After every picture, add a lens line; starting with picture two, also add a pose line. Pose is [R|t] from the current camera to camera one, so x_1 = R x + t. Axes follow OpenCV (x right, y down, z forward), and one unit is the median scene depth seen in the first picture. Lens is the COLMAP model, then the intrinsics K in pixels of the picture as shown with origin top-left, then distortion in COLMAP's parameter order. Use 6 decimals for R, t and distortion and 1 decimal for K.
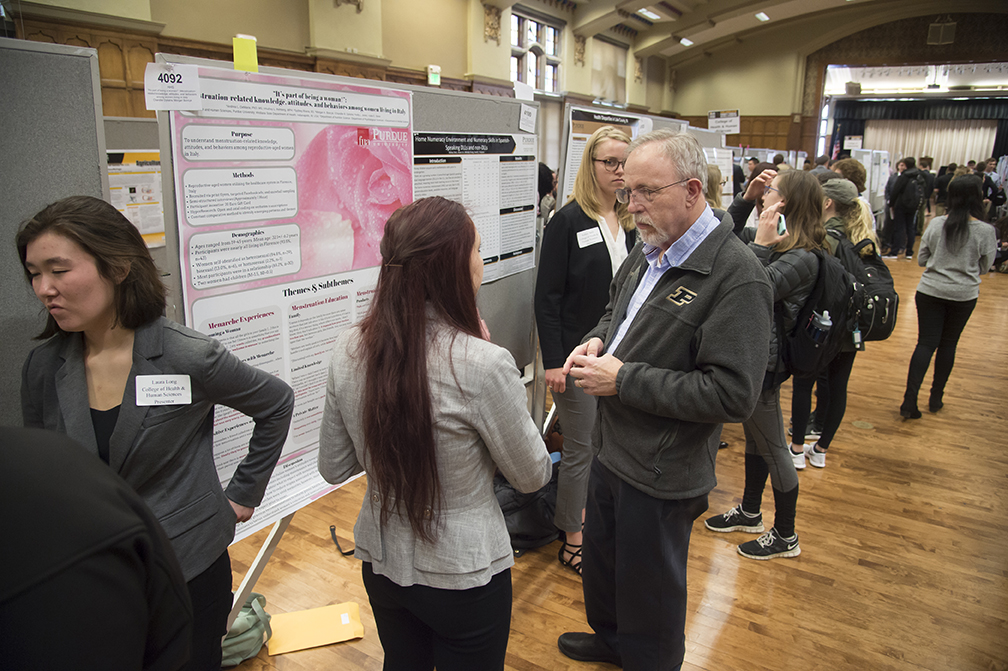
lens RADIAL K [[682.9, 0, 497.1], [0, 682.9, 336.0], [0, 0, 1]] dist [-0.117784, 0.068909]
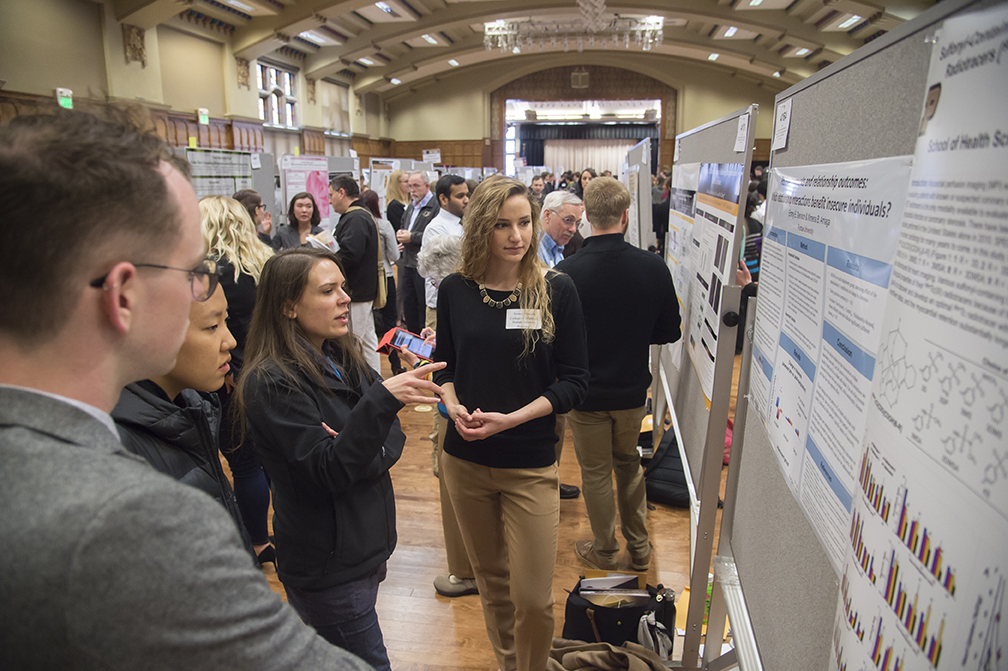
lens RADIAL K [[682.9, 0, 497.1], [0, 682.9, 336.0], [0, 0, 1]] dist [-0.117784, 0.068909]
pose [[0.918446, -0.104929, 0.381374, -0.084019], [0.115178, 0.993336, -0.004078, 0.064534], [-0.378405, 0.047671, 0.924412, -0.251400]]
